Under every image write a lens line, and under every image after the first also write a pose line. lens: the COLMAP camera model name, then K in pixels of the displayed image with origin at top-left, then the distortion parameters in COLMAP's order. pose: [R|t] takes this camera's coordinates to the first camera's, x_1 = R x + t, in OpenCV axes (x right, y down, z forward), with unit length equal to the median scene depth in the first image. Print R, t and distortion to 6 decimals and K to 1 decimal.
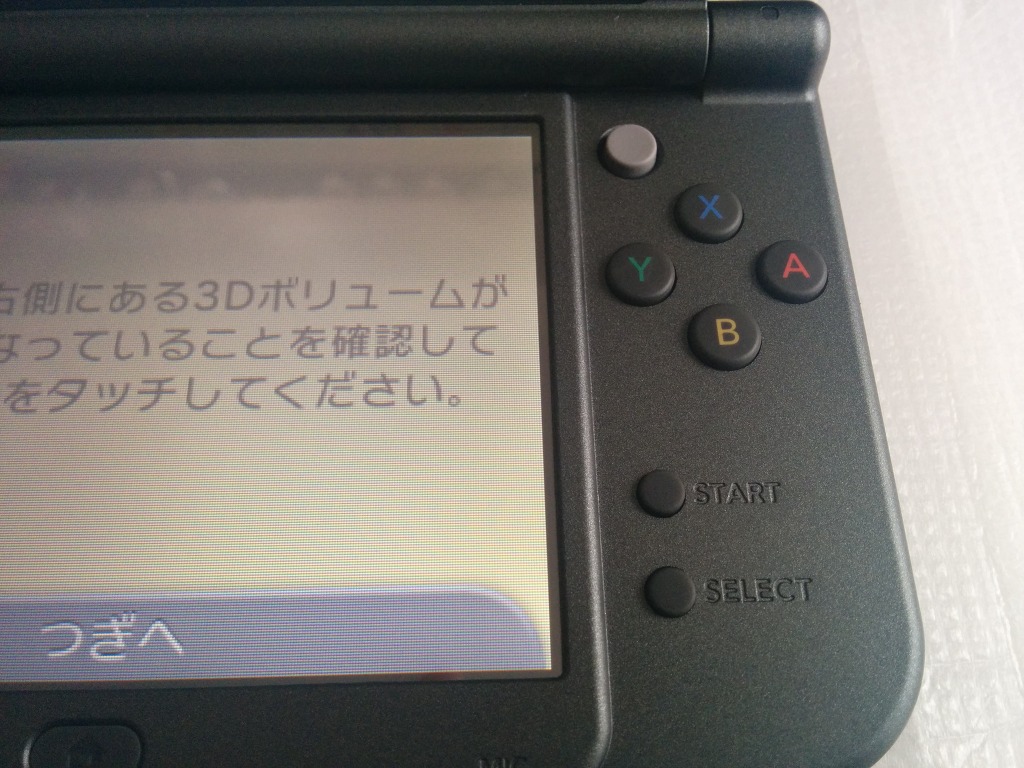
lens RADIAL K [[923.4, 0, 514.8], [0, 923.4, 386.9], [0, 0, 1]] dist [0.051318, -0.023629]
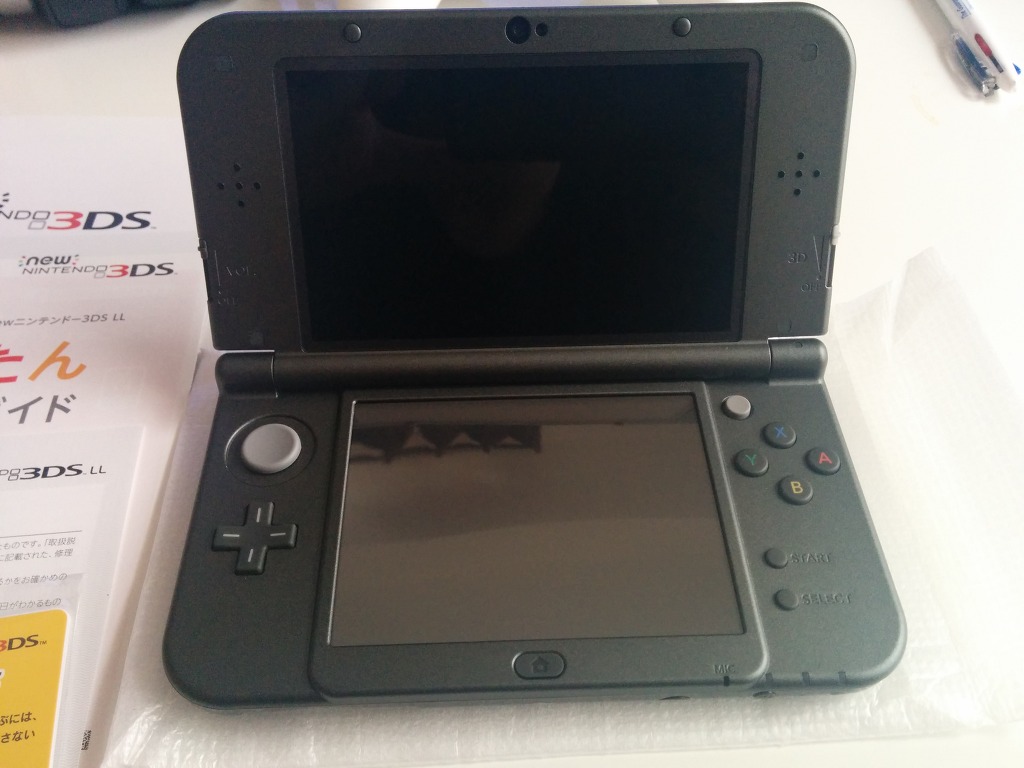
lens RADIAL K [[923.4, 0, 502.6], [0, 923.4, 390.1], [0, 0, 1]] dist [0.051318, -0.023629]
pose [[0.999871, -0.015501, -0.004112, -0.429741], [0.013753, 0.960679, -0.277319, 0.304110], [0.008249, 0.277227, 0.960769, -1.109148]]
